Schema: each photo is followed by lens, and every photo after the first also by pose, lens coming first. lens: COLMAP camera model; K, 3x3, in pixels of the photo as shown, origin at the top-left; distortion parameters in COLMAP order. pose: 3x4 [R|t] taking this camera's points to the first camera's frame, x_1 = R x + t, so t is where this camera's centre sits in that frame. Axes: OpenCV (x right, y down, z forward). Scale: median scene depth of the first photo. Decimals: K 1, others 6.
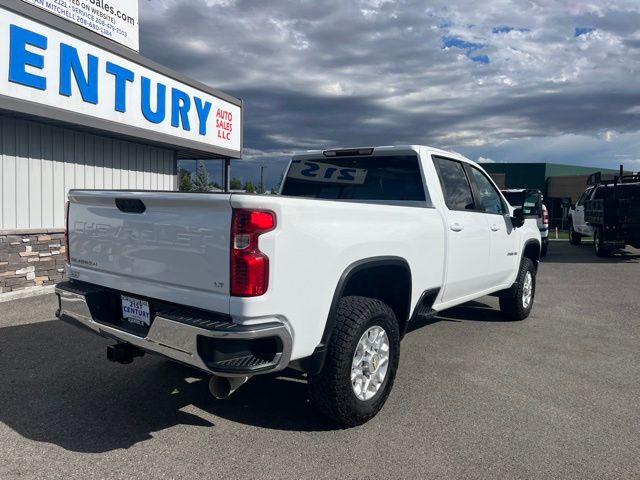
lens RADIAL K [[483.4, 0, 312.0], [0, 483.4, 239.0], [0, 0, 1]] dist [0.068897, -0.091704]
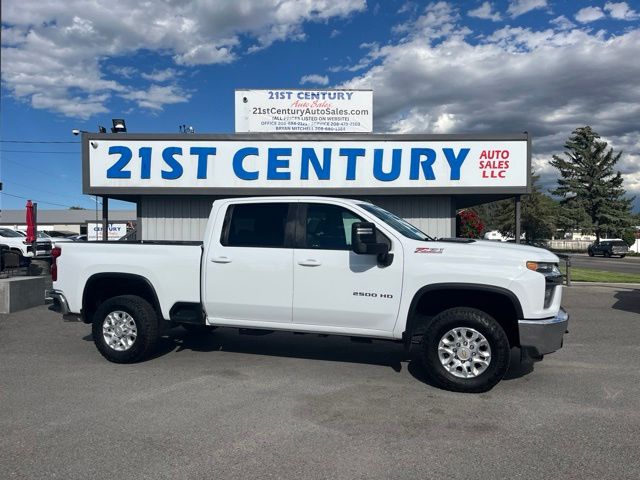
lens RADIAL K [[483.4, 0, 321.9], [0, 483.4, 244.6], [0, 0, 1]] dist [0.068897, -0.091704]
pose [[0.337006, -0.015777, -0.941370, 0.940198], [-0.051999, 0.998022, -0.035342, -0.019434], [0.940065, 0.060860, 0.335519, 0.481173]]
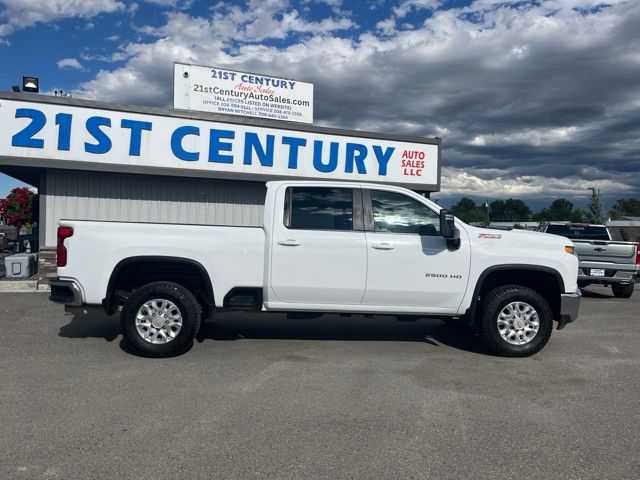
lens RADIAL K [[483.4, 0, 317.3], [0, 483.4, 233.9], [0, 0, 1]] dist [0.068897, -0.091704]
pose [[0.662638, -0.009230, -0.748883, 0.756400], [-0.052676, 0.996873, -0.058897, 0.013457], [0.747085, 0.078476, 0.660080, 0.132462]]
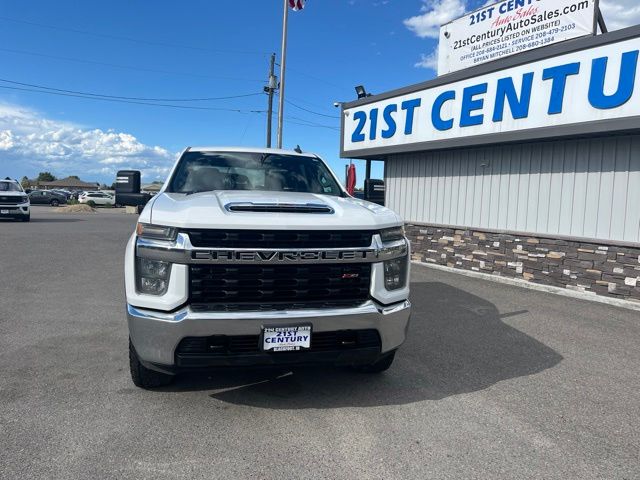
lens RADIAL K [[483.4, 0, 321.7], [0, 483.4, 233.9], [0, 0, 1]] dist [0.068897, -0.091704]
pose [[-0.629956, 0.009638, -0.776571, 0.663634], [-0.100028, 0.990588, 0.093436, -0.075952], [0.770162, 0.136539, -0.623063, 1.333624]]
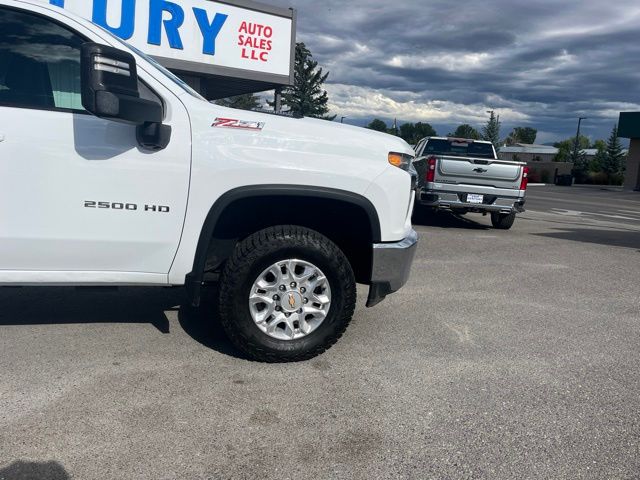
lens RADIAL K [[483.4, 0, 315.8], [0, 483.4, 234.6], [0, 0, 1]] dist [0.068897, -0.091704]
pose [[0.779982, 0.121387, -0.613916, 0.640235], [-0.078147, 0.992221, 0.096903, -0.000548], [0.620903, -0.027607, 0.783401, 0.592615]]
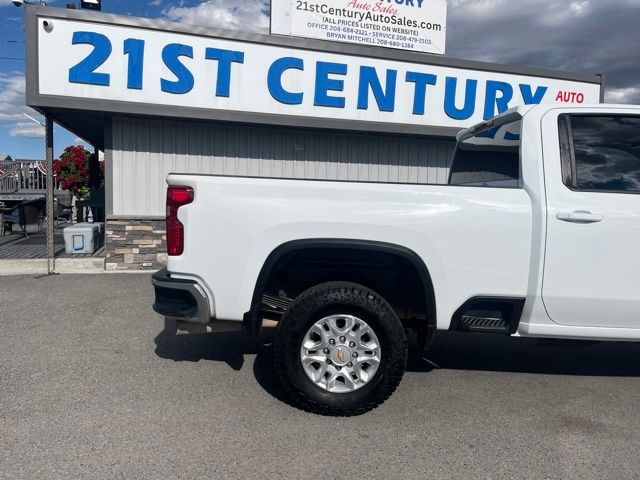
lens RADIAL K [[483.4, 0, 314.8], [0, 483.4, 231.9], [0, 0, 1]] dist [0.068897, -0.091704]
pose [[0.602160, 0.044036, -0.797160, 0.365042], [-0.061796, 0.998053, 0.008454, 0.008246], [0.795980, 0.044171, 0.603709, 0.175242]]
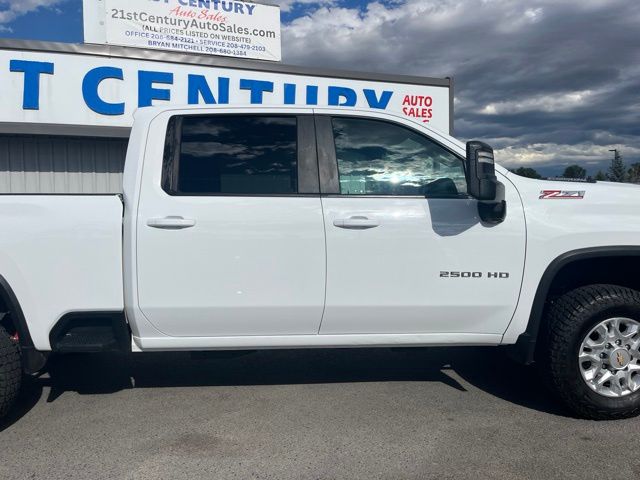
lens RADIAL K [[483.4, 0, 316.4], [0, 483.4, 235.3], [0, 0, 1]] dist [0.068897, -0.091704]
pose [[0.645879, 0.002789, -0.763435, 0.537859], [-0.015333, 0.999839, -0.009320, -0.002402], [0.763286, 0.017725, 0.645818, 0.430618]]
